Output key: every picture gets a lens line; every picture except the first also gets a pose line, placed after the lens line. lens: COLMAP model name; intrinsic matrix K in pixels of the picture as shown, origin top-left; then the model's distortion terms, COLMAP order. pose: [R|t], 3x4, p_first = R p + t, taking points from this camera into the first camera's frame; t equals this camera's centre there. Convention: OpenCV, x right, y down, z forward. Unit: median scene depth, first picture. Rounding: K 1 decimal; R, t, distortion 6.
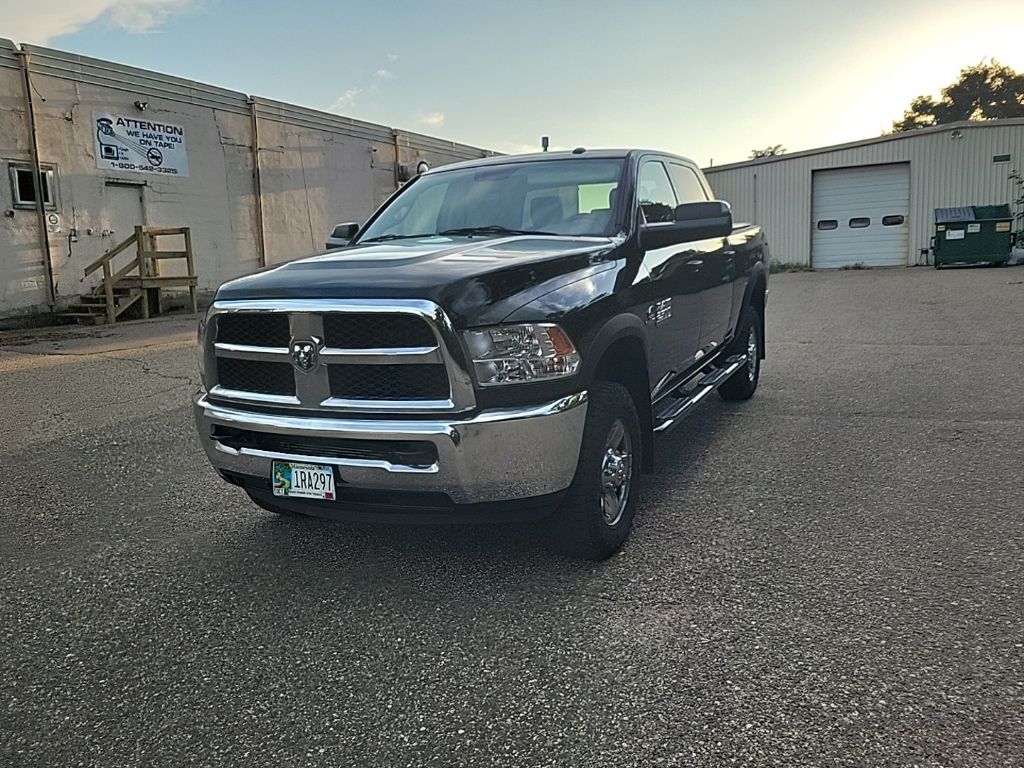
lens RADIAL K [[806.8, 0, 496.7], [0, 806.8, 381.7], [0, 0, 1]] dist [0.047850, -0.045609]
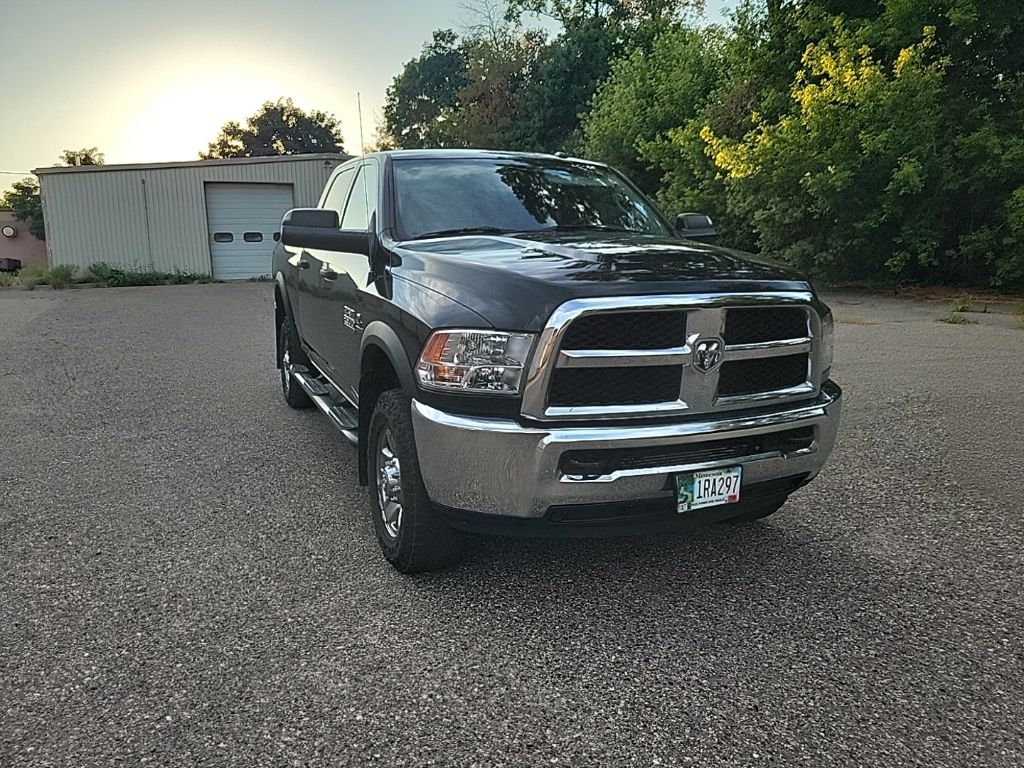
lens RADIAL K [[797.7, 0, 509.7], [0, 797.7, 397.4], [0, 0, 1]] dist [0.035244, -0.008334]
pose [[0.662646, -0.101670, 0.741999, -0.200025], [0.098541, 0.993965, 0.048193, -0.009301], [-0.742421, 0.041182, 0.668666, 0.103672]]
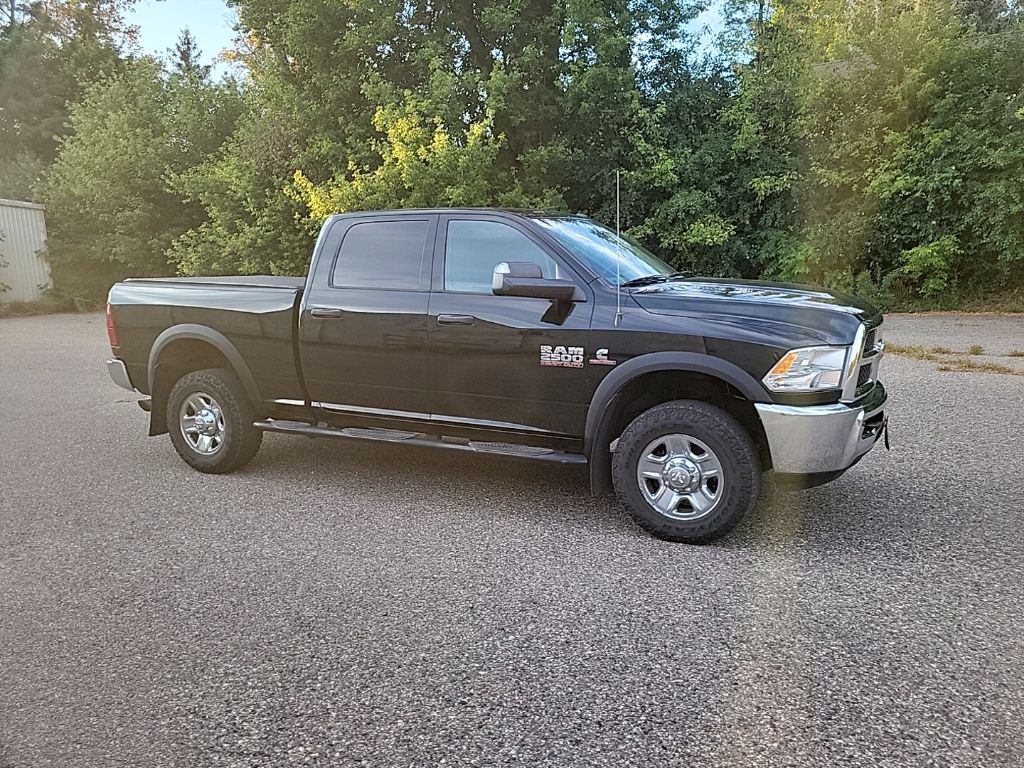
lens RADIAL K [[783.3, 0, 516.7], [0, 783.3, 380.0], [0, 0, 1]] dist [0.055588, -0.040154]
pose [[0.010367, -0.101042, 0.994828, -0.321792], [0.185823, 0.977747, 0.097371, -0.046472], [-0.982529, 0.183852, 0.028912, 0.304338]]
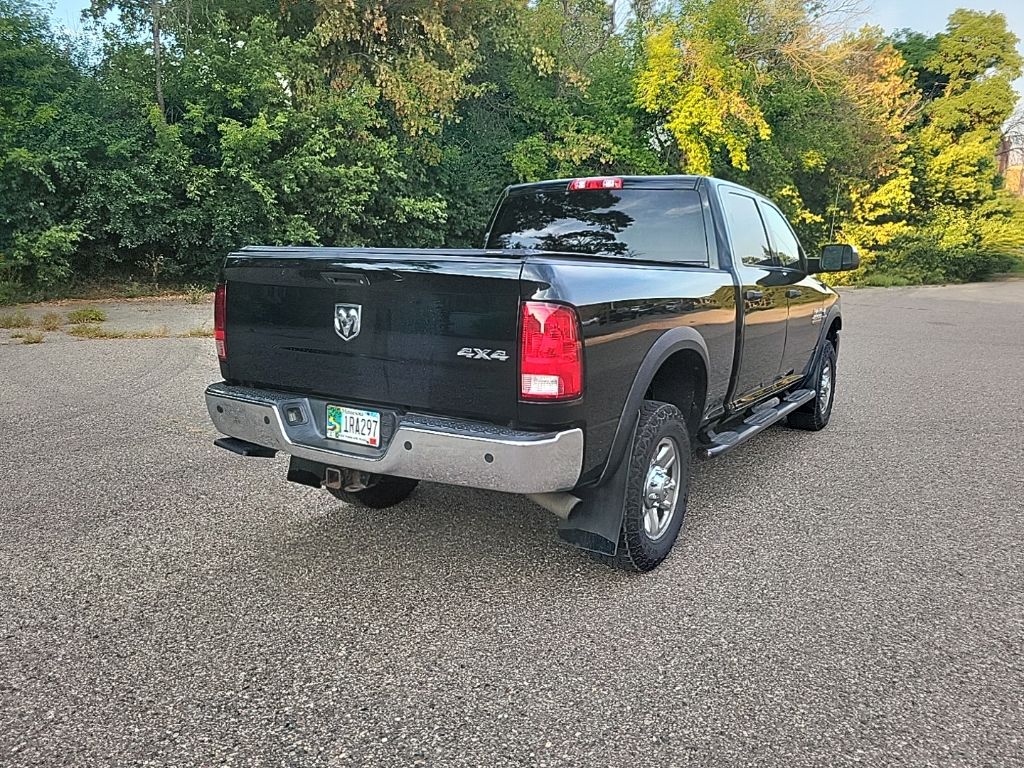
lens RADIAL K [[783.0, 0, 530.7], [0, 783.0, 383.2], [0, 0, 1]] dist [0.053504, -0.035647]
pose [[-0.995676, 0.016477, 0.091424, 0.045829], [0.045295, 0.945343, 0.322918, -0.118758], [-0.081106, 0.325662, -0.942001, 0.656707]]
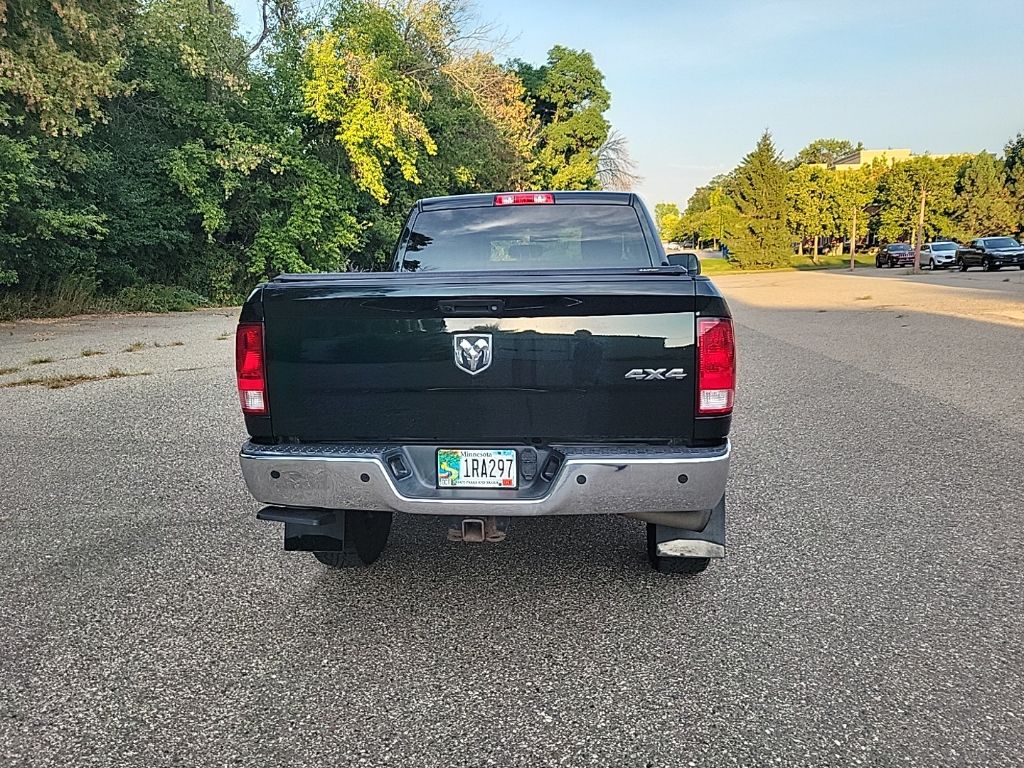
lens RADIAL K [[791.6, 0, 524.9], [0, 791.6, 378.3], [0, 0, 1]] dist [0.049819, -0.036286]
pose [[-0.932533, 0.113642, -0.342736, 0.153171], [0.001191, 0.950147, 0.311801, -0.121852], [0.361083, 0.290357, -0.886178, 0.634896]]
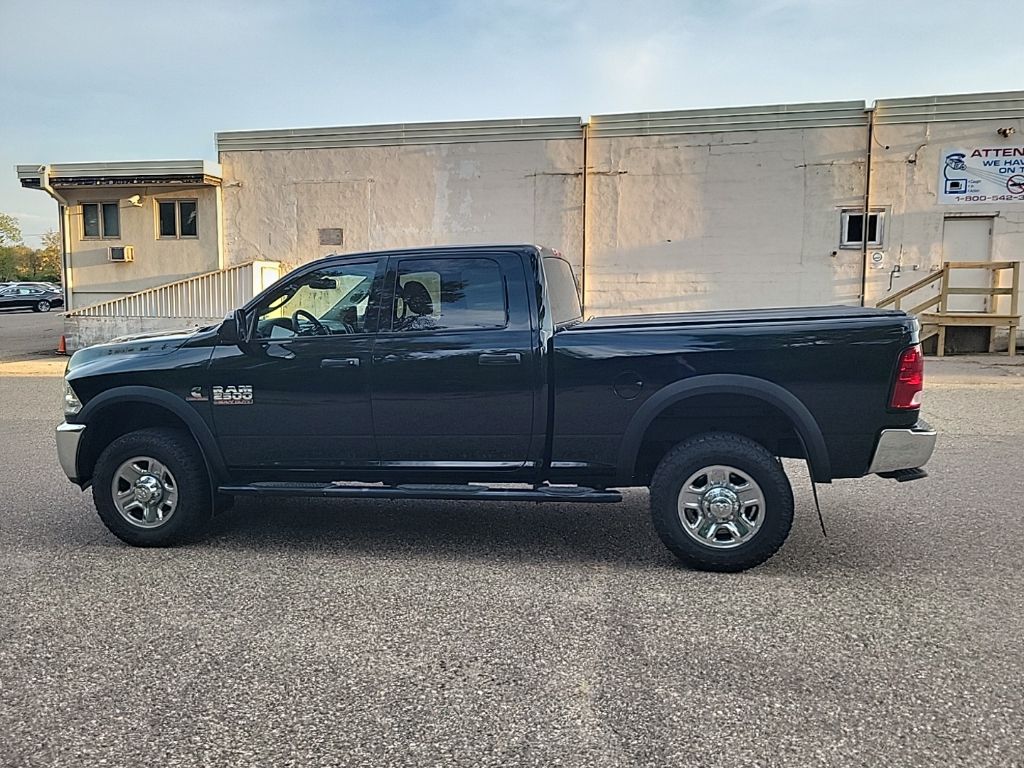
lens RADIAL K [[779.5, 0, 510.6], [0, 779.5, 377.4], [0, 0, 1]] dist [0.039989, -0.007766]
pose [[0.256184, 0.141432, -0.956225, 0.356055], [-0.154670, 0.982490, 0.103878, -0.074068], [0.954173, 0.121287, 0.273573, 0.262781]]
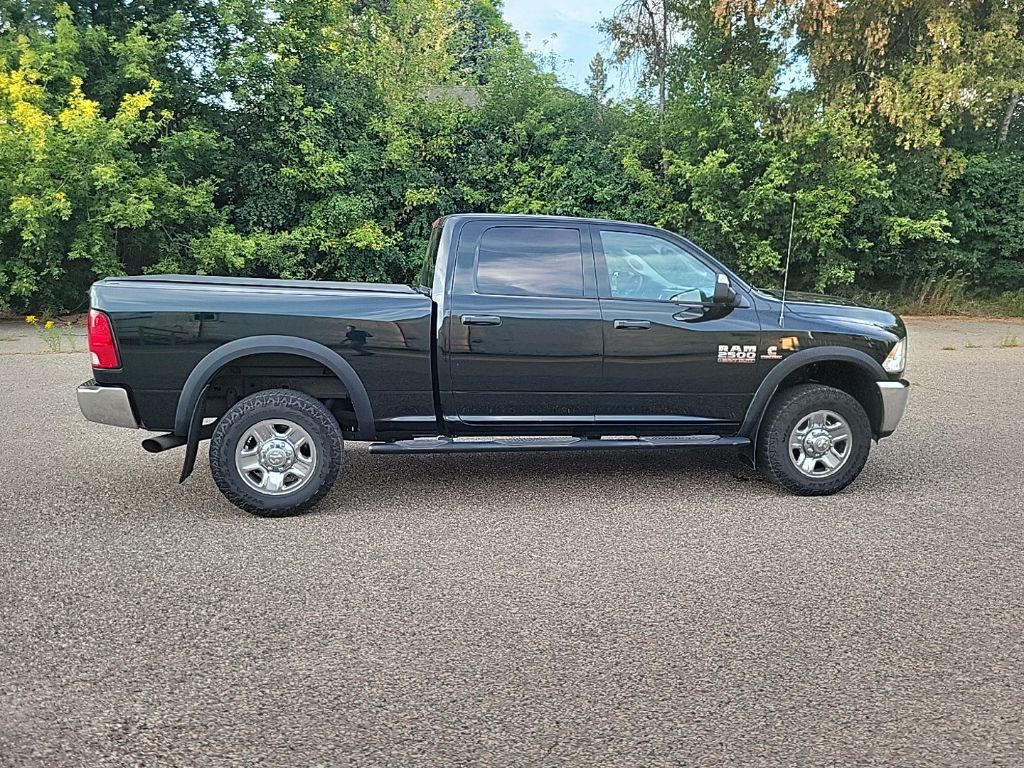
lens RADIAL K [[792.1, 0, 530.0], [0, 792.1, 371.0], [0, 0, 1]] dist [0.045274, -0.011740]
pose [[-0.603179, -0.068874, 0.794626, -0.258624], [0.147036, 0.969588, 0.195650, -0.093502], [-0.783936, 0.234850, -0.574709, 0.545646]]
